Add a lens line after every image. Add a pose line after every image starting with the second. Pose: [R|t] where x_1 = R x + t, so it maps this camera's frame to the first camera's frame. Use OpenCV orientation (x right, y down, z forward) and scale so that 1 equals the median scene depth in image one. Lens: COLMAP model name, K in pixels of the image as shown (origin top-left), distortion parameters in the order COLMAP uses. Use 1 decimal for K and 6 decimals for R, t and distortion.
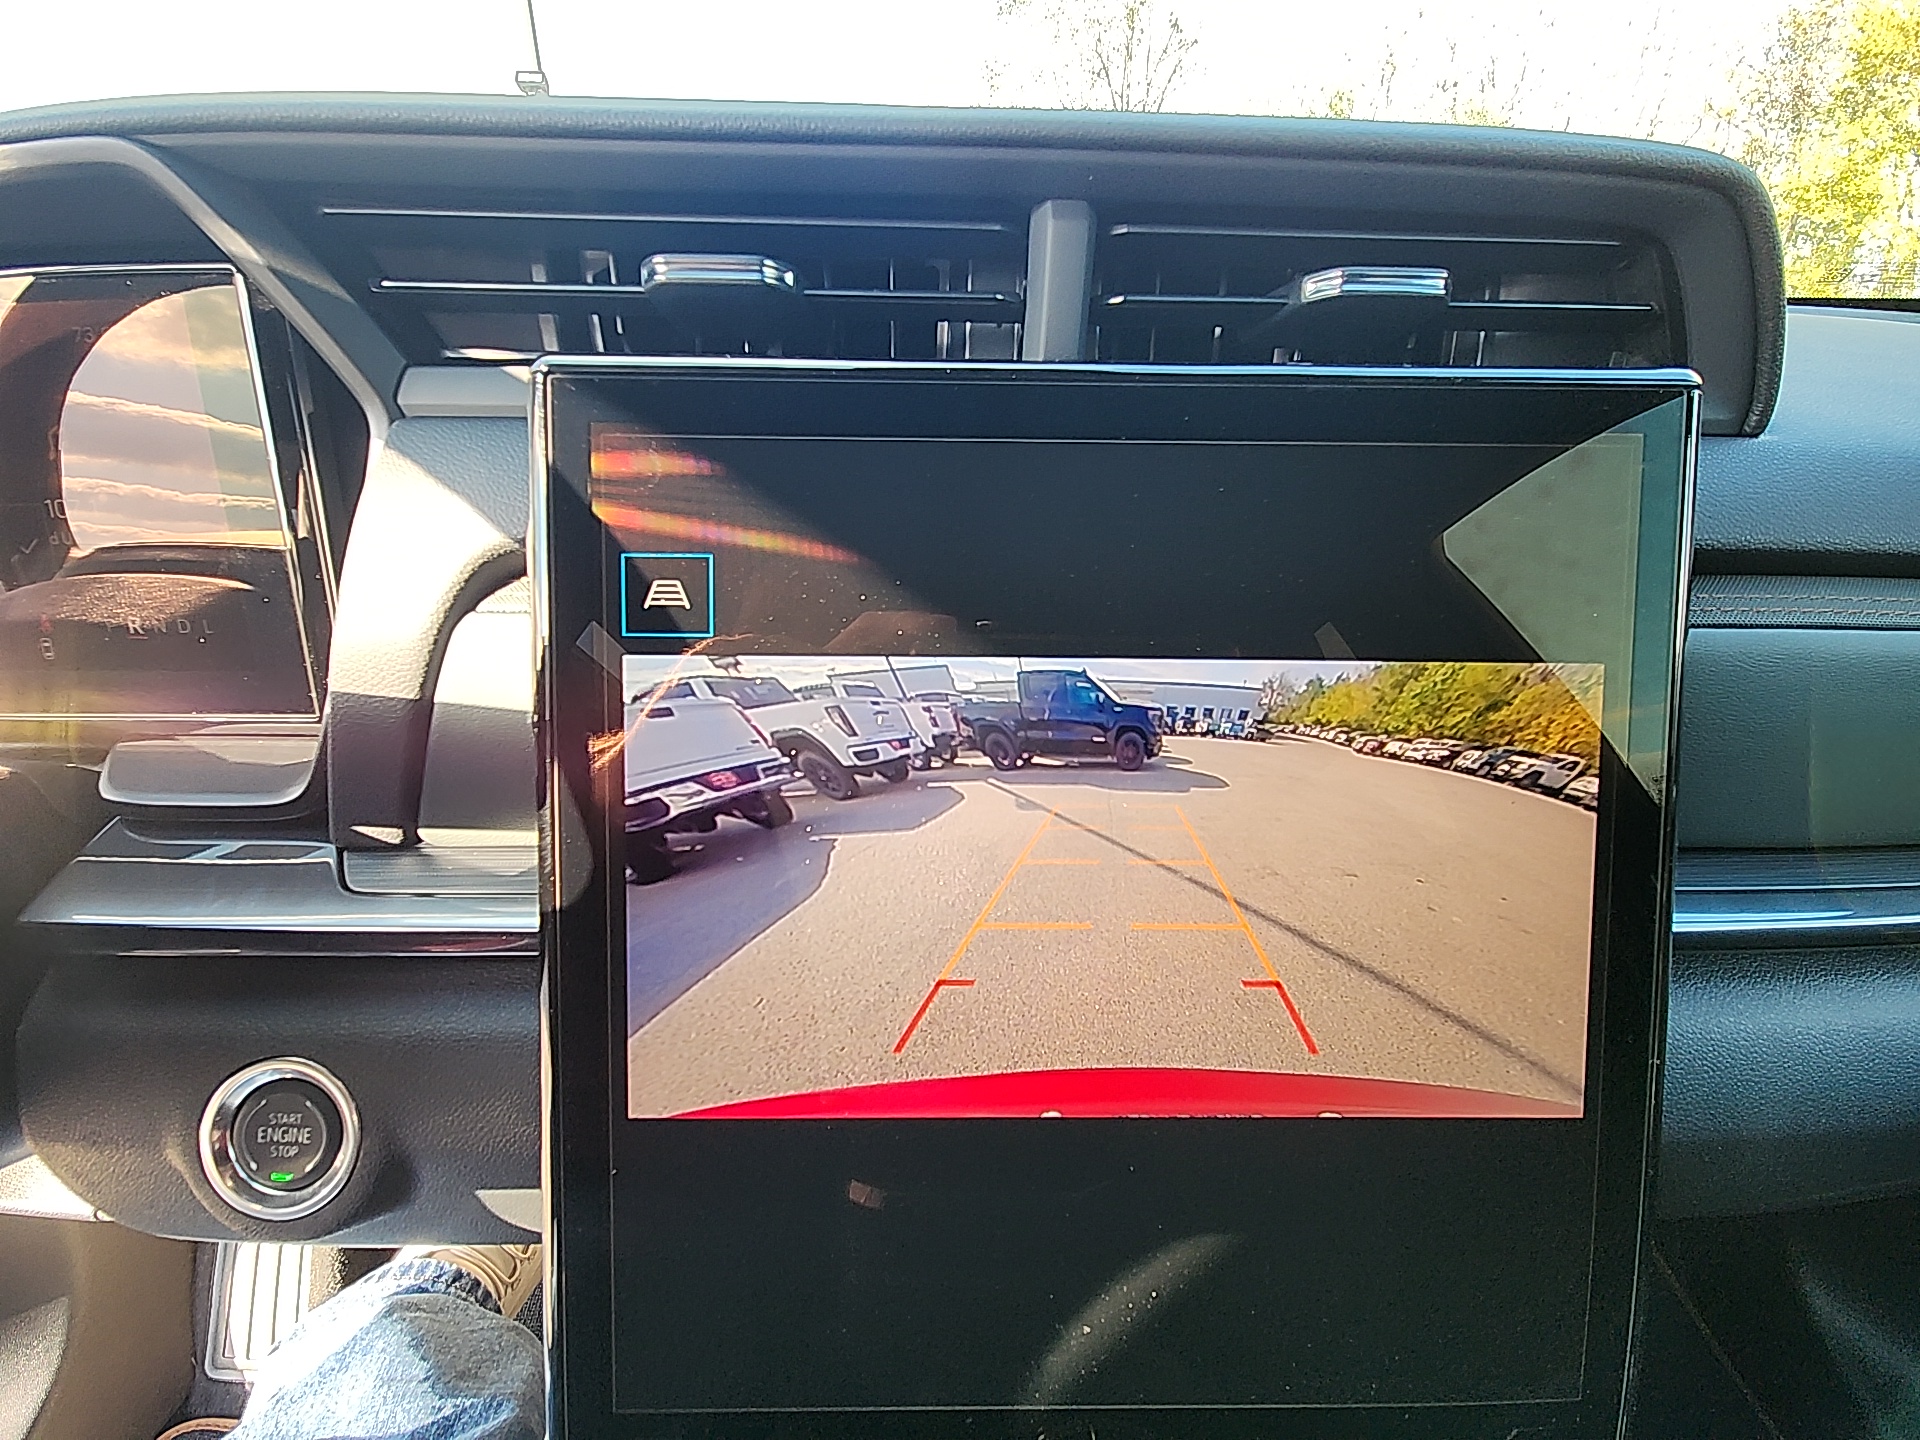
lens RADIAL K [[774.6, 0, 953.7], [0, 774.6, 702.5], [0, 0, 1]] dist [0.010251, -0.008888]
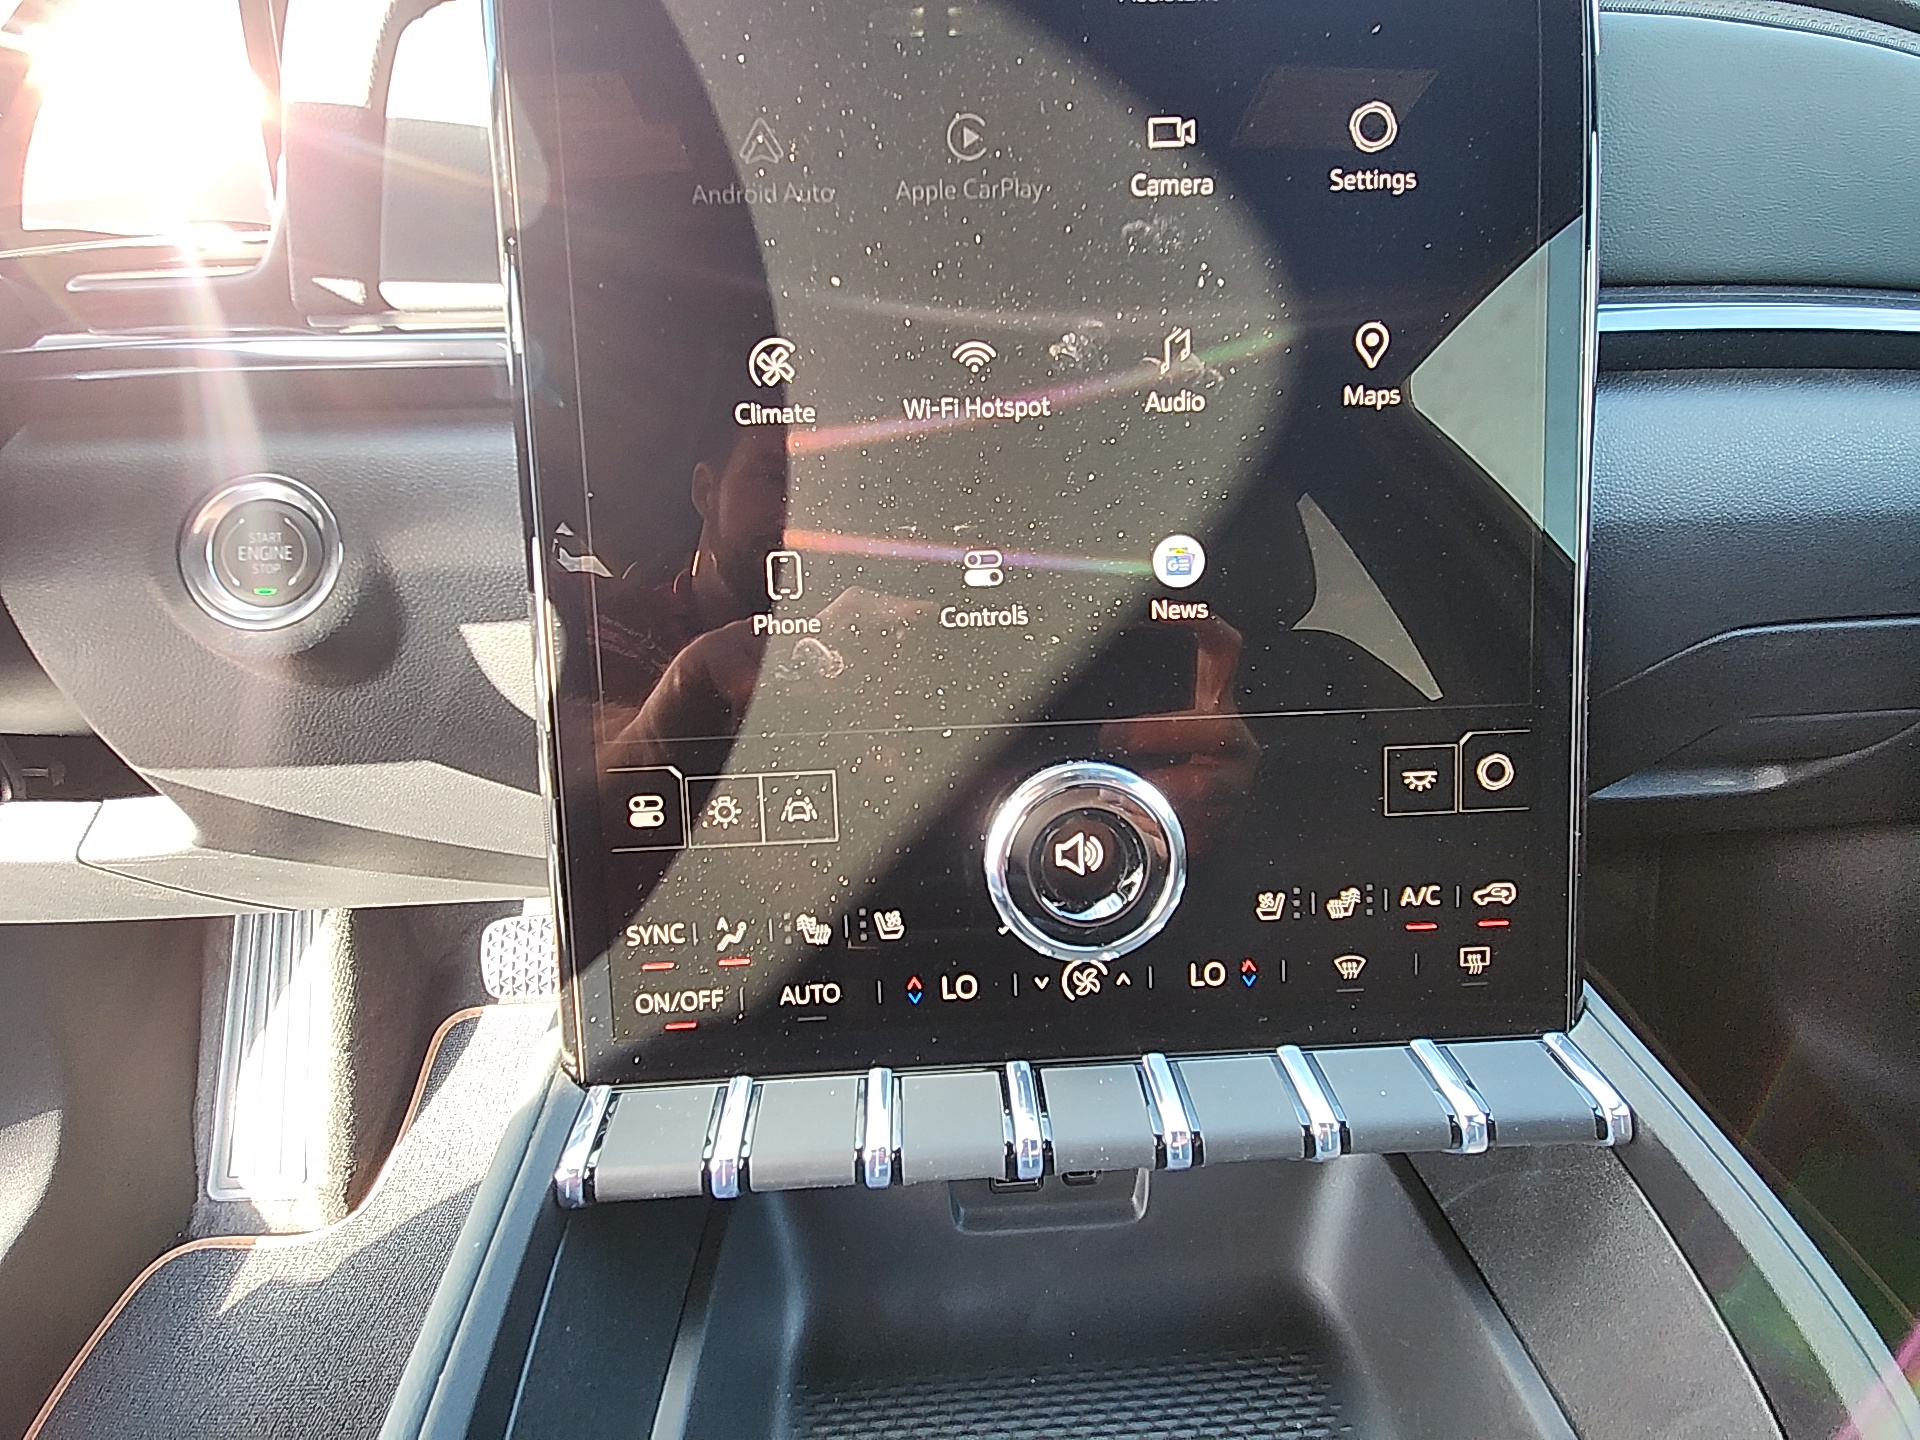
lens RADIAL K [[774.6, 0, 953.1], [0, 774.6, 680.0], [0, 0, 1]] dist [0.010251, -0.008888]
pose [[0.998760, -0.047305, 0.015510, 0.013391], [0.046827, 0.998457, 0.029834, 0.704608], [-0.016898, -0.029071, 0.999435, -0.035981]]
